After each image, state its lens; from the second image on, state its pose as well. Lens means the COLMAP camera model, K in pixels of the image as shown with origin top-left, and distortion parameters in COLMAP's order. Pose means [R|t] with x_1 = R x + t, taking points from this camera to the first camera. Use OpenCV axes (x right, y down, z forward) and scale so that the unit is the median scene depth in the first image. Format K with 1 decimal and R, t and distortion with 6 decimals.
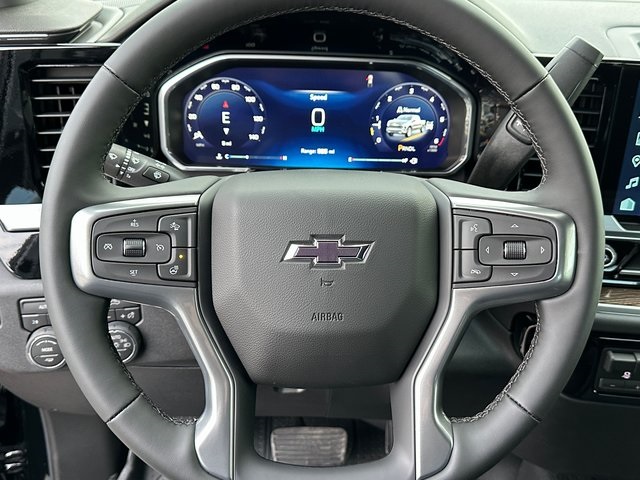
lens RADIAL K [[644.4, 0, 317.4], [0, 644.4, 251.1], [0, 0, 1]] dist [0.079968, 0.000000]
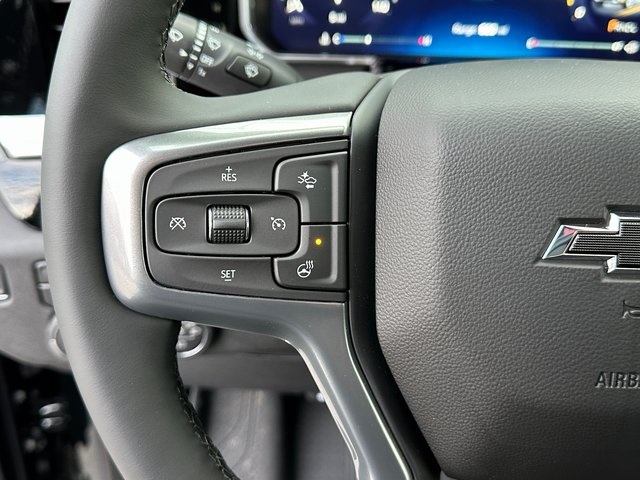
lens RADIAL K [[644.4, 0, 297.1], [0, 644.4, 247.8], [0, 0, 1]] dist [0.079968, 0.000000]
pose [[0.996669, 0.028166, -0.076540, -0.181274], [-0.016170, 0.988085, 0.153055, -0.060097], [0.079939, -0.151308, 0.985249, 0.488491]]
